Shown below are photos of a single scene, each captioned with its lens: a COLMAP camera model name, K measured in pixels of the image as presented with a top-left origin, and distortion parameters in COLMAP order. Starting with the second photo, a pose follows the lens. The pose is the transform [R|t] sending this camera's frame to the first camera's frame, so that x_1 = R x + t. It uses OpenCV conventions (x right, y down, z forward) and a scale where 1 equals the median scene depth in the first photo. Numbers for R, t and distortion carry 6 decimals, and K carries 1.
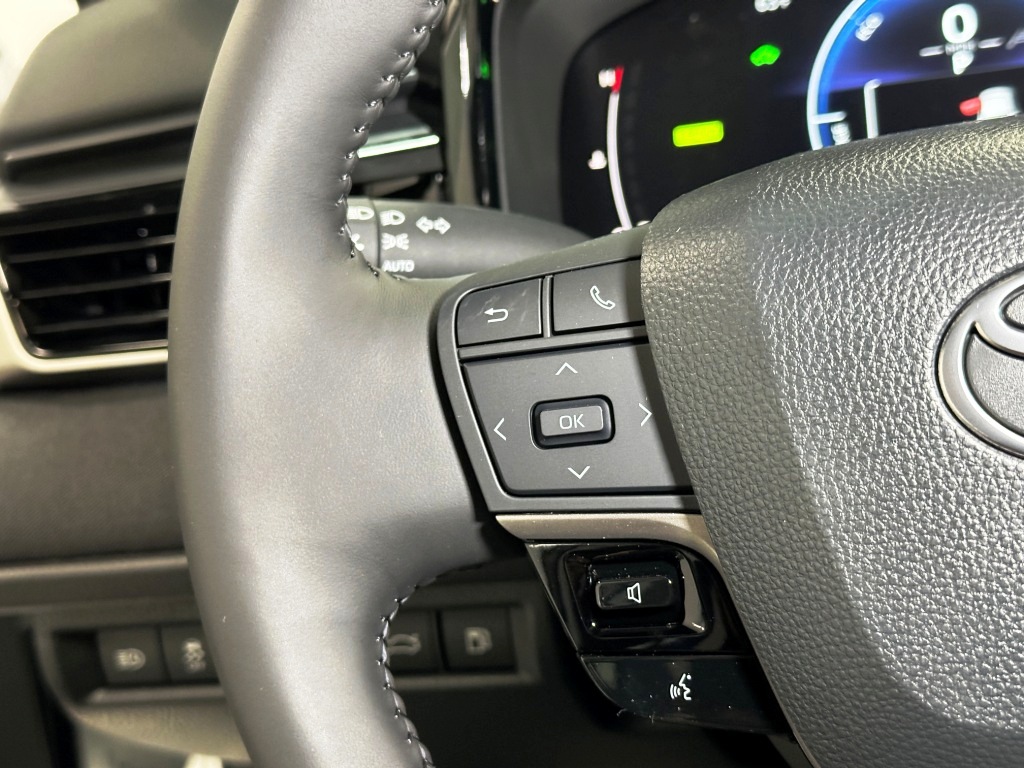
lens RADIAL K [[1513.7, 0, 512.0], [0, 1513.7, 384.0], [0, 0, 1]] dist [0.108813, 0.084922]
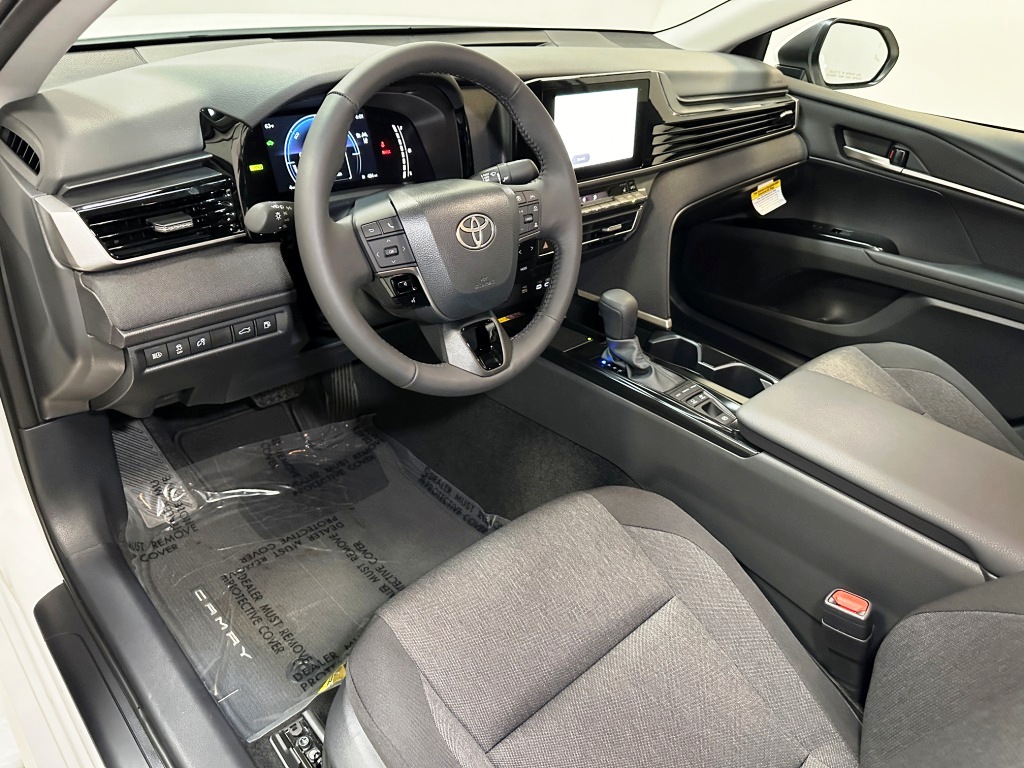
lens RADIAL K [[725.1, 0, 512.0], [0, 725.1, 384.0], [0, 0, 1]] dist [0.110891, -0.180049]
pose [[0.575548, -0.261990, 0.774665, -0.950449], [0.092077, 0.962029, 0.256947, -0.075940], [-0.812568, -0.076556, 0.577817, -0.415900]]
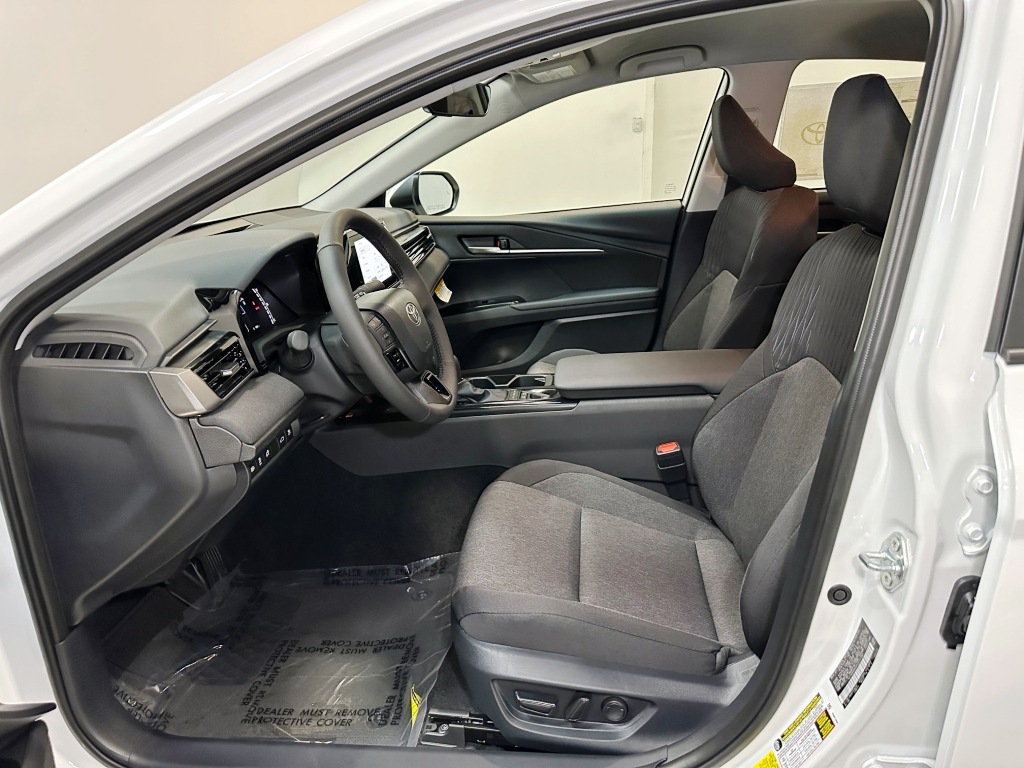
lens RADIAL K [[725.1, 0, 512.0], [0, 725.1, 384.0], [0, 0, 1]] dist [0.110891, -0.180049]
pose [[-0.078417, -0.182019, 0.980163, -1.990749], [0.376644, 0.904912, 0.198177, -0.131476], [-0.923033, 0.384713, -0.002404, 0.302657]]
